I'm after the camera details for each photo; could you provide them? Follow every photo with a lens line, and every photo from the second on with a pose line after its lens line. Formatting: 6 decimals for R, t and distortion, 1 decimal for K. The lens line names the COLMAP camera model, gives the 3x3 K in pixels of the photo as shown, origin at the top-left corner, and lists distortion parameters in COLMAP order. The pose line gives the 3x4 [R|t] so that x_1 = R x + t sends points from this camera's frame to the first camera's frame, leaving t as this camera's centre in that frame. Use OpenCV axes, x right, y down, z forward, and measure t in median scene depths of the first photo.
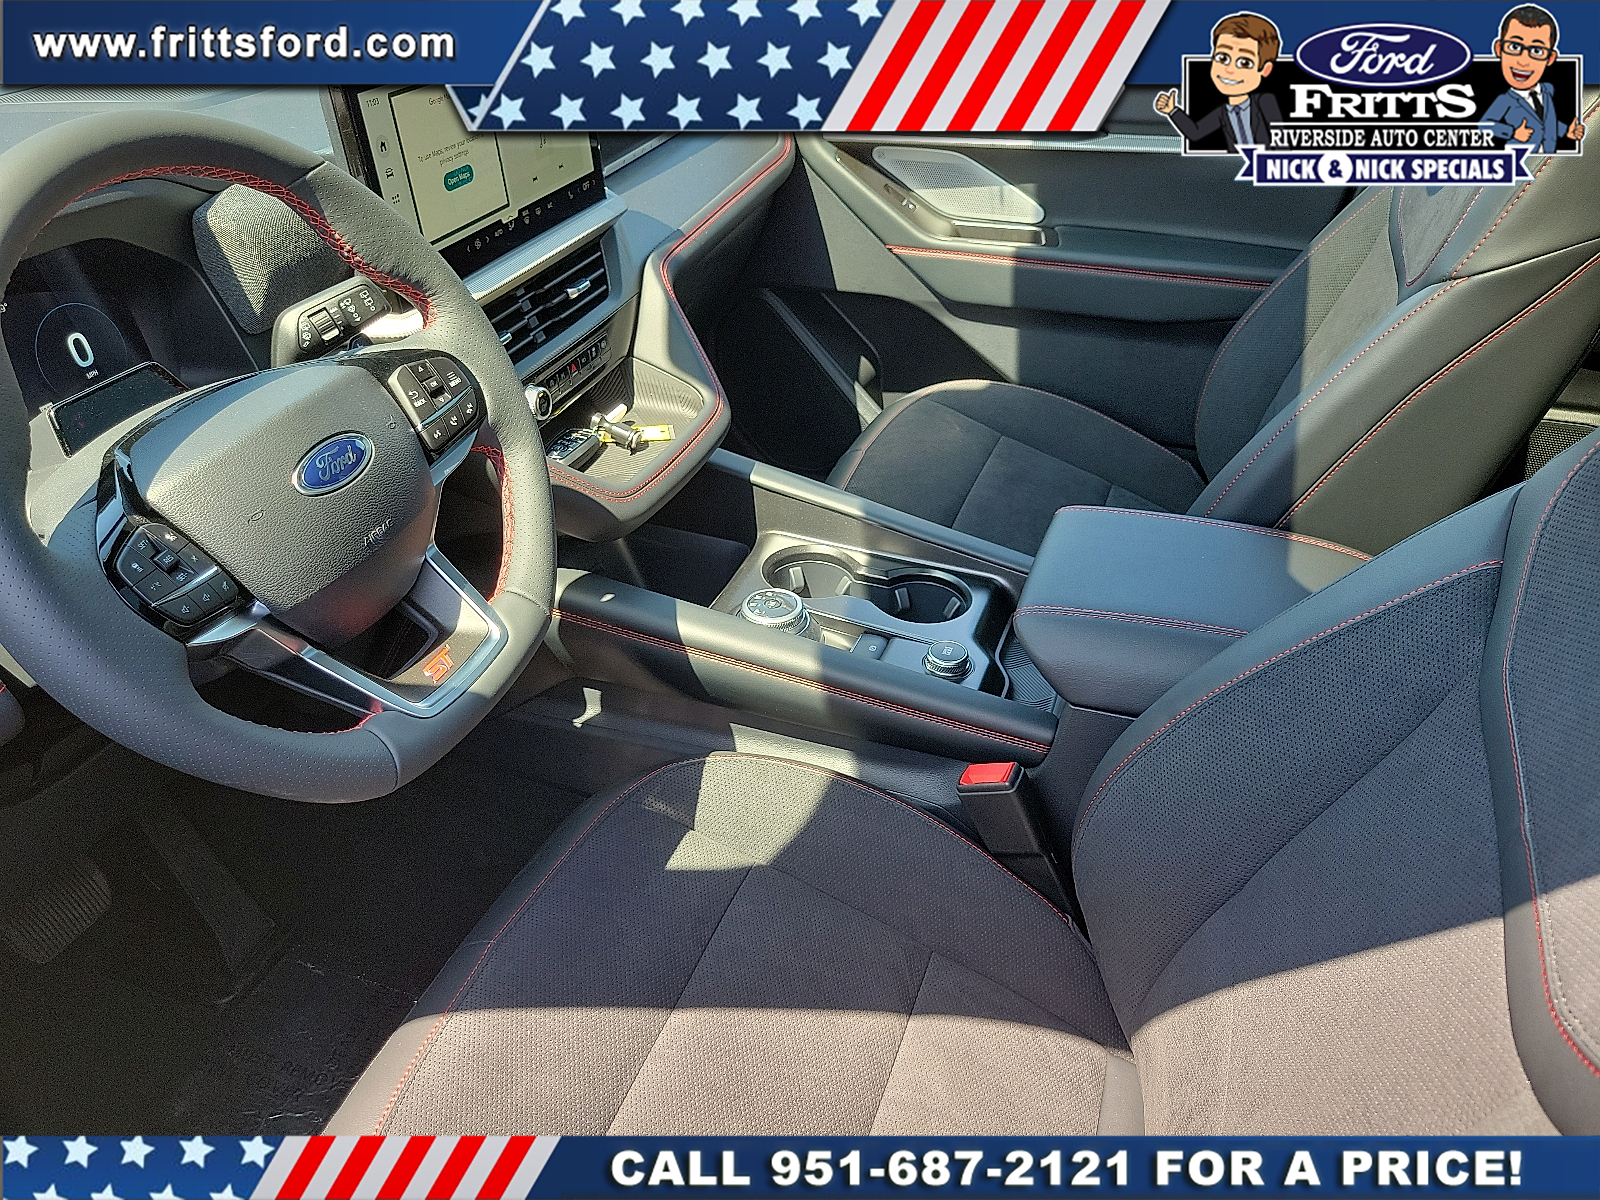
lens RADIAL K [[1227.0, 0, 798.0], [0, 1227.0, 613.6], [0, 0, 1]] dist [0.032899, -0.055827]
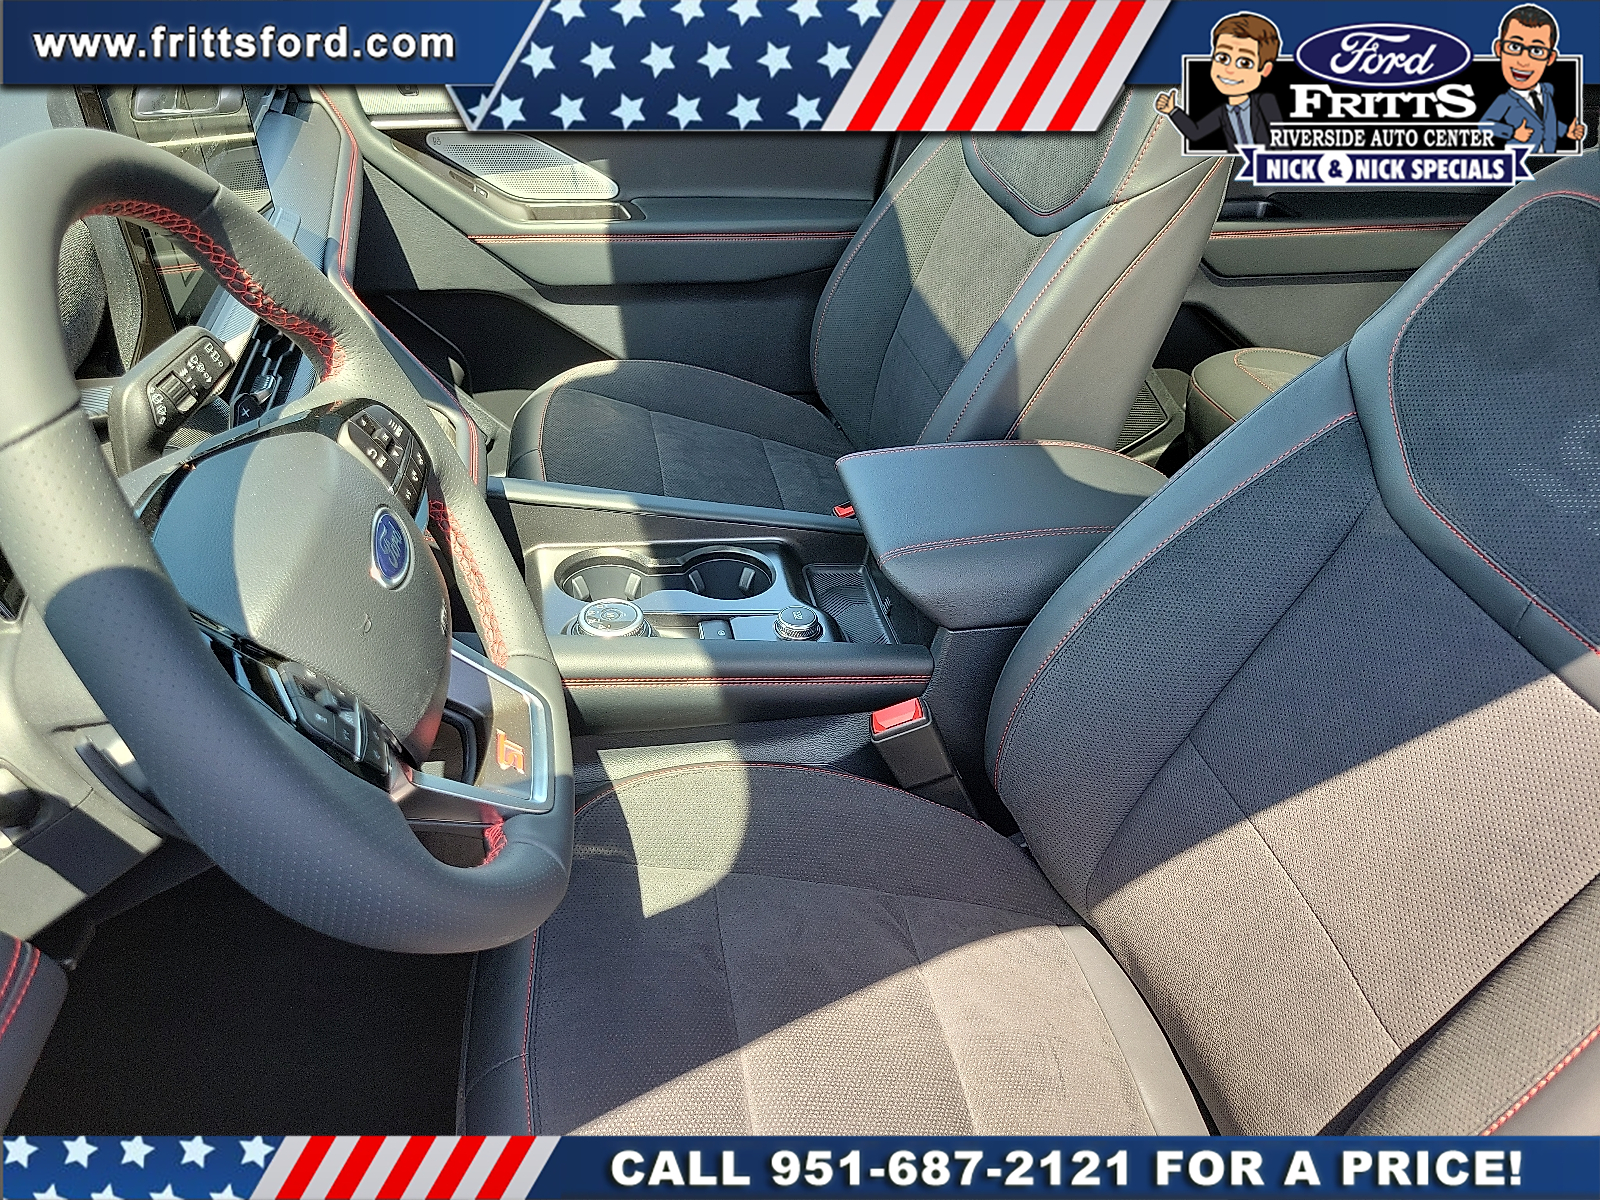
lens RADIAL K [[1227.0, 0, 799.2], [0, 1227.0, 602.9], [0, 0, 1]] dist [0.032899, -0.055827]
pose [[0.853488, -0.243836, 0.460546, -0.231081], [0.239942, 0.968399, 0.068057, -0.032759], [-0.462587, 0.052418, 0.885023, 0.065904]]
